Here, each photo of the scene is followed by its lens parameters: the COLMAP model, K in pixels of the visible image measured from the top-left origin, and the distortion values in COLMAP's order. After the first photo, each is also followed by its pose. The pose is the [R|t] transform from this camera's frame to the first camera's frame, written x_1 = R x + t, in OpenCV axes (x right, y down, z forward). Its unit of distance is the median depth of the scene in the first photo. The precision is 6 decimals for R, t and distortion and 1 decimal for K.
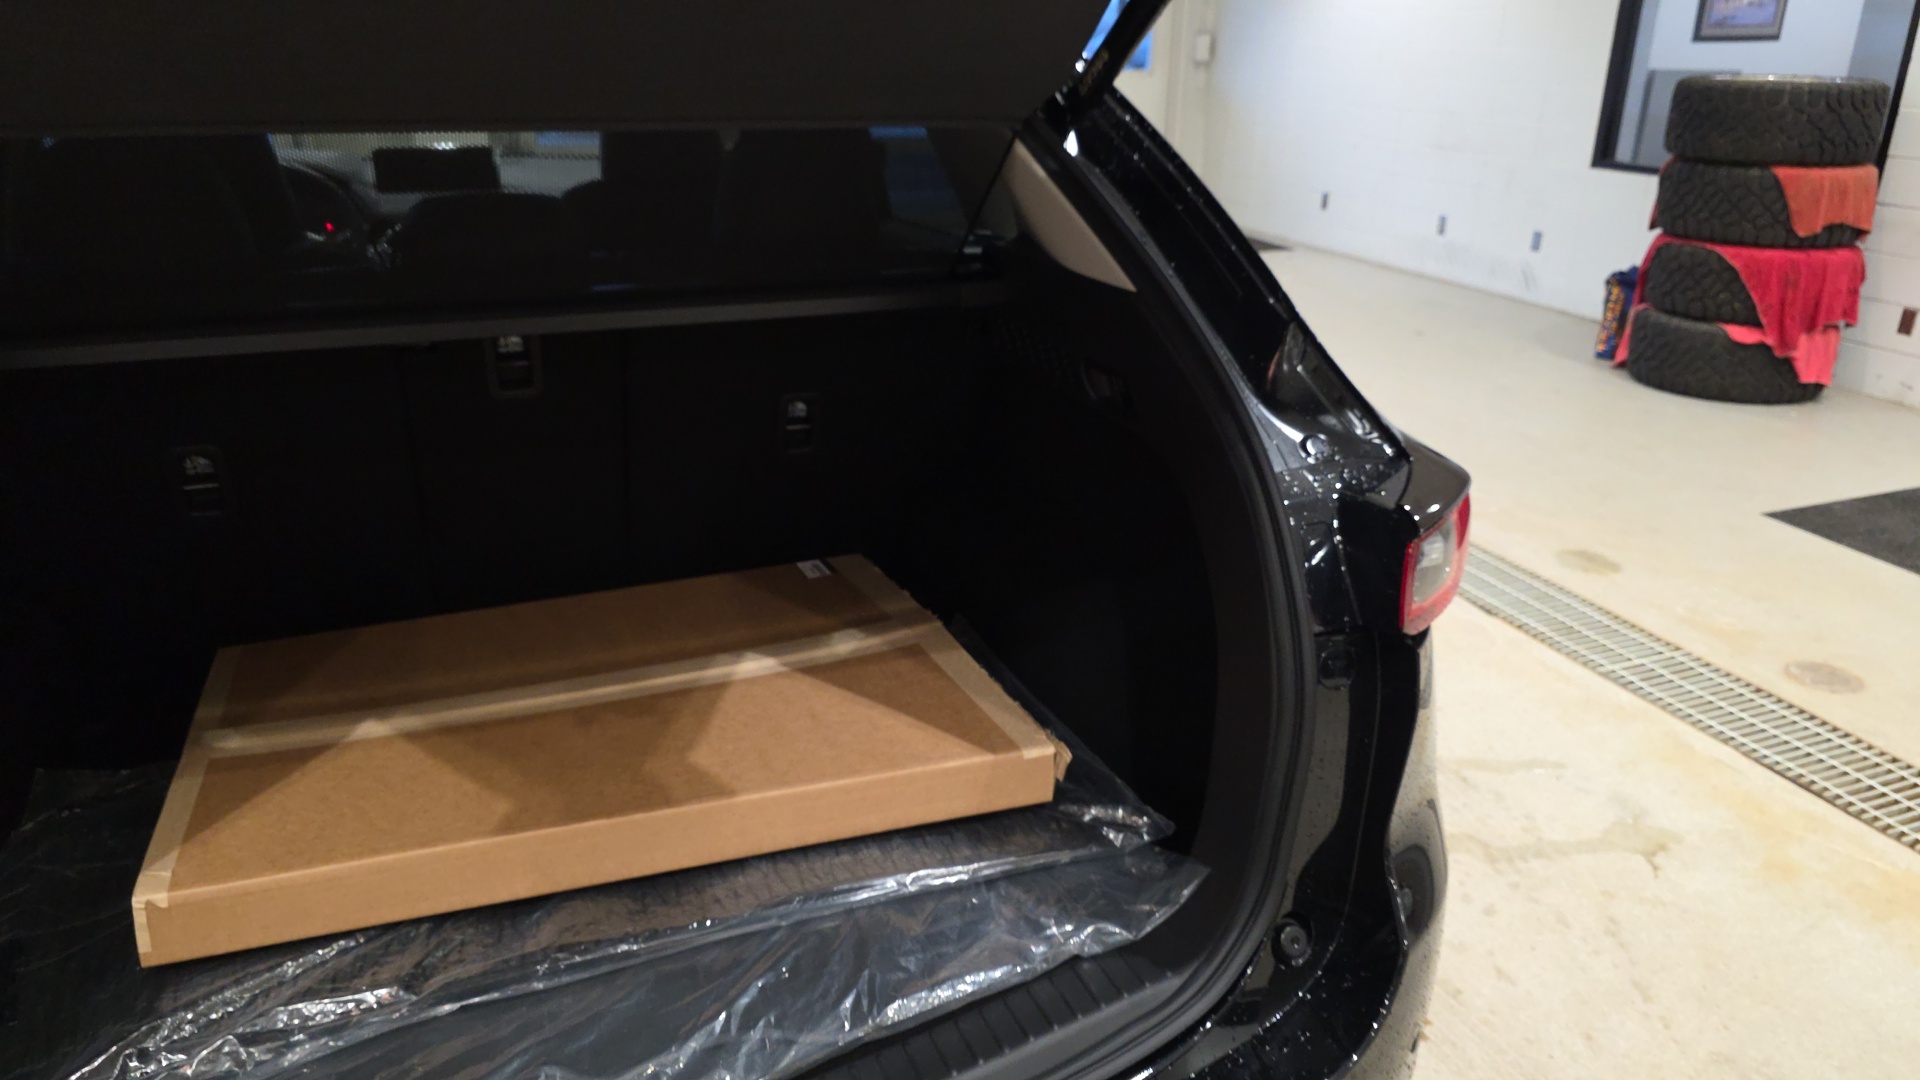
lens RADIAL K [[1272.6, 0, 971.3], [0, 1272.6, 473.4], [0, 0, 1]] dist [0.068260, -0.087849]
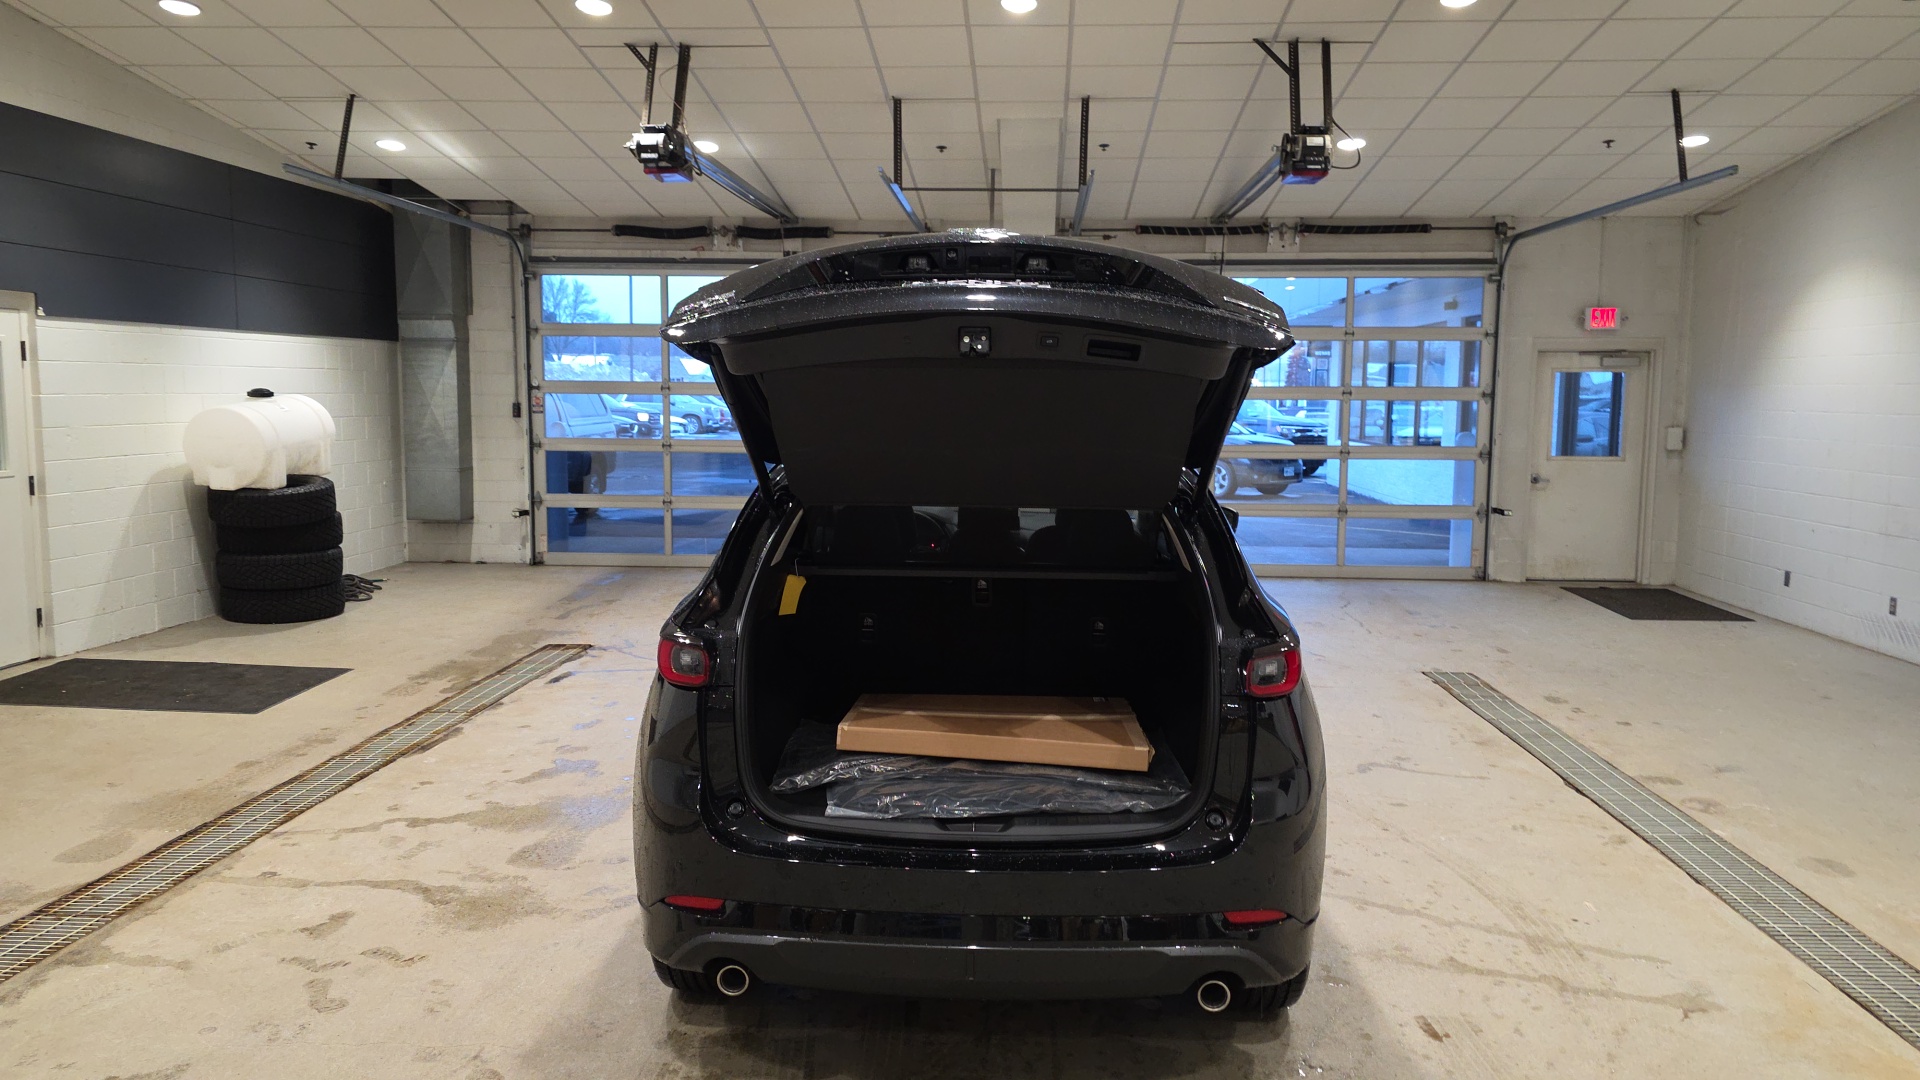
lens RADIAL K [[1340.4, 0, 990.9], [0, 1340.4, 539.5], [0, 0, 1]] dist [-0.013158, -0.006541]
pose [[0.905825, 0.042641, -0.421501, 0.426243], [-0.135986, 0.971540, -0.193954, 0.179619], [0.401234, 0.233006, 0.885844, -0.753000]]
